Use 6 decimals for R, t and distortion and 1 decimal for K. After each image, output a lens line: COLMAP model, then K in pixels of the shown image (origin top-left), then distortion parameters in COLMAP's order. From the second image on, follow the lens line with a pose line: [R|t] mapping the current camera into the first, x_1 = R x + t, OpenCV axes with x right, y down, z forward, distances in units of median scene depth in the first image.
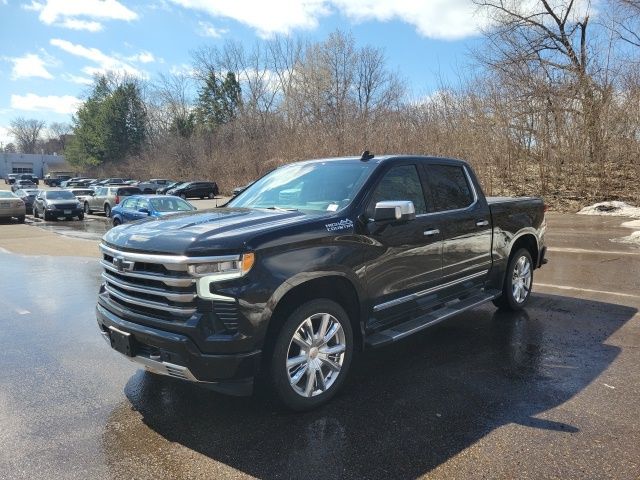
lens RADIAL K [[478.8, 0, 316.6], [0, 478.8, 234.4], [0, 0, 1]] dist [0.062328, -0.043731]
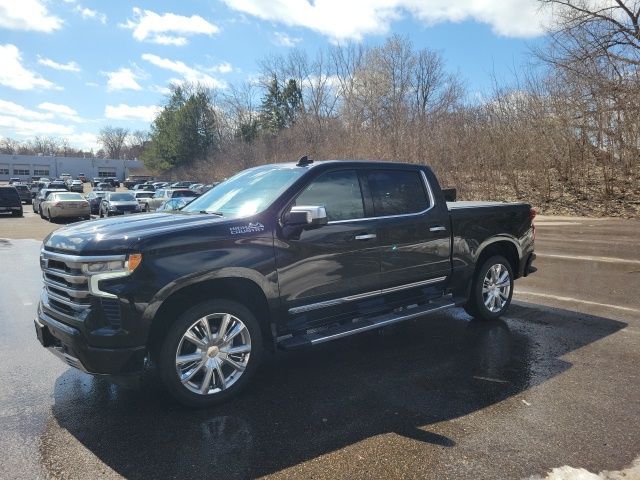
lens RADIAL K [[478.8, 0, 316.0], [0, 478.8, 217.2], [0, 0, 1]] dist [0.062328, -0.043731]
pose [[0.989677, 0.011120, -0.142884, 0.049289], [-0.016986, 0.999059, -0.039897, -0.000699], [0.142306, 0.041912, 0.988935, -0.001106]]
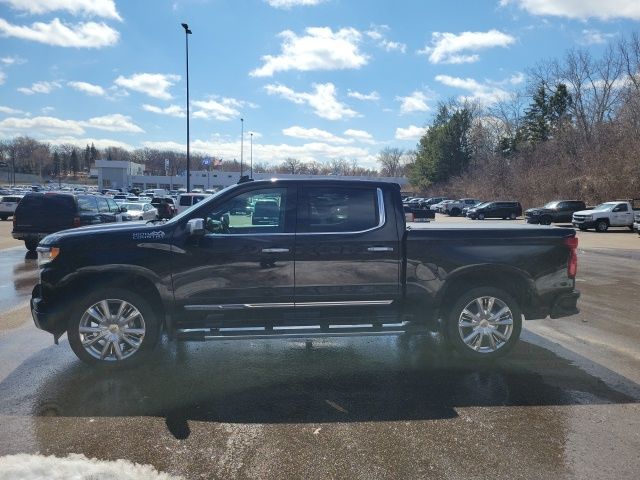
lens RADIAL K [[478.8, 0, 323.8], [0, 478.8, 222.8], [0, 0, 1]] dist [0.062328, -0.043731]
pose [[0.765969, 0.043935, -0.641375, 0.176692], [-0.085212, 0.995798, -0.033552, -0.006869], [0.637206, 0.080353, 0.766493, 0.043792]]
